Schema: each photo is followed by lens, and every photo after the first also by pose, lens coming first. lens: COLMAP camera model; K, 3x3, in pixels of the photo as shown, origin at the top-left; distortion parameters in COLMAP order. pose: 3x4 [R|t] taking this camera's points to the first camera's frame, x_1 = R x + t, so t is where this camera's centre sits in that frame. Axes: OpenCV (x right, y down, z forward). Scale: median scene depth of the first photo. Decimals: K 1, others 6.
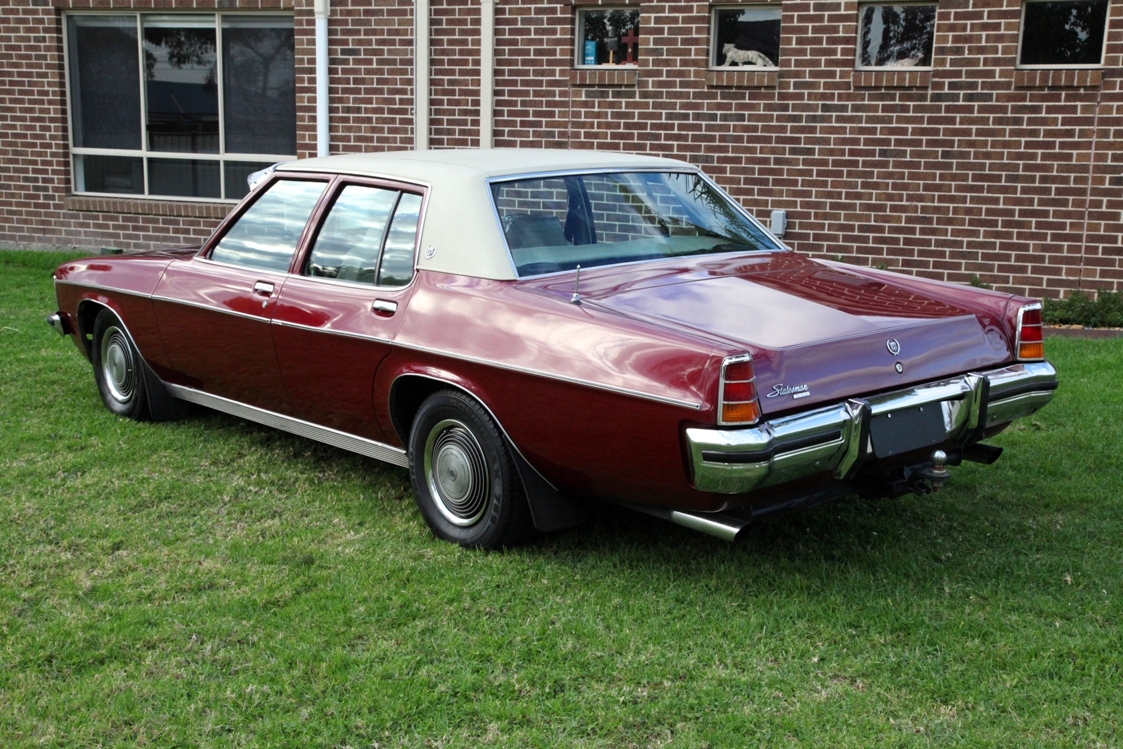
lens RADIAL K [[1396.3, 0, 559.1], [0, 1396.3, 354.2], [0, 0, 1]] dist [0.108312, 0.103107]
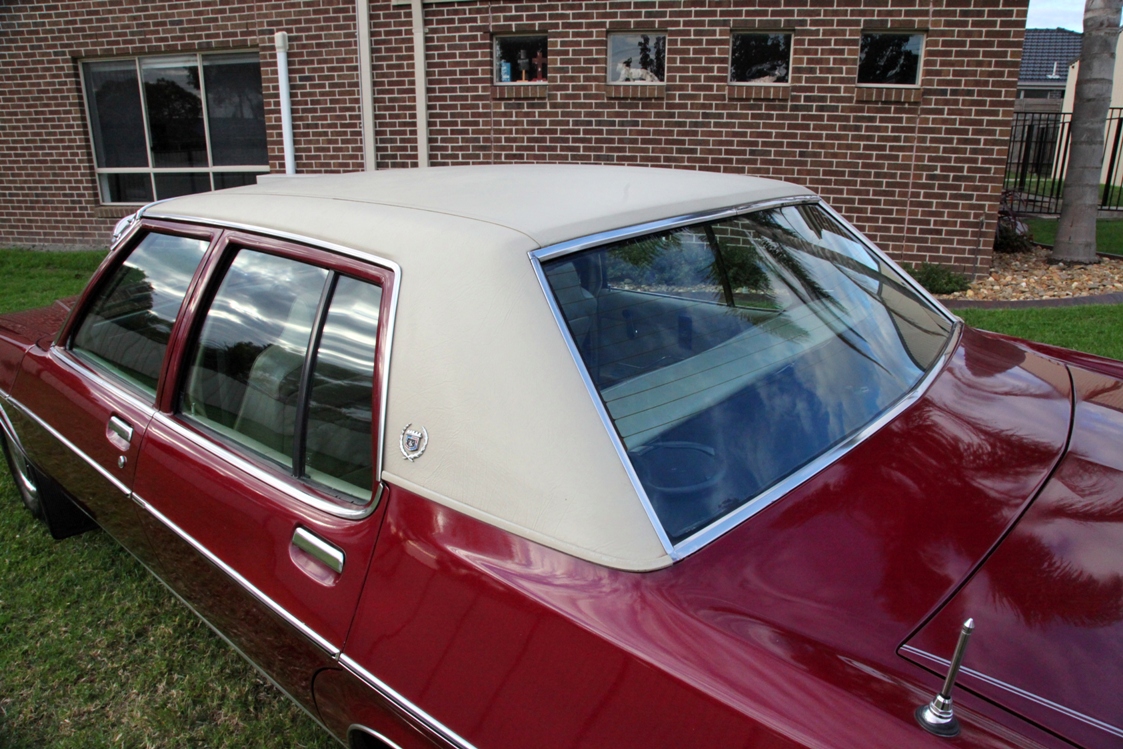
lens RADIAL K [[762.9, 0, 566.2], [0, 762.9, 374.6], [0, 0, 1]] dist [-0.131619, 0.072711]
pose [[0.987649, -0.063239, 0.143355, -0.039133], [0.041560, 0.987893, 0.149465, -0.054374], [-0.151071, -0.141661, 0.978320, 0.347142]]
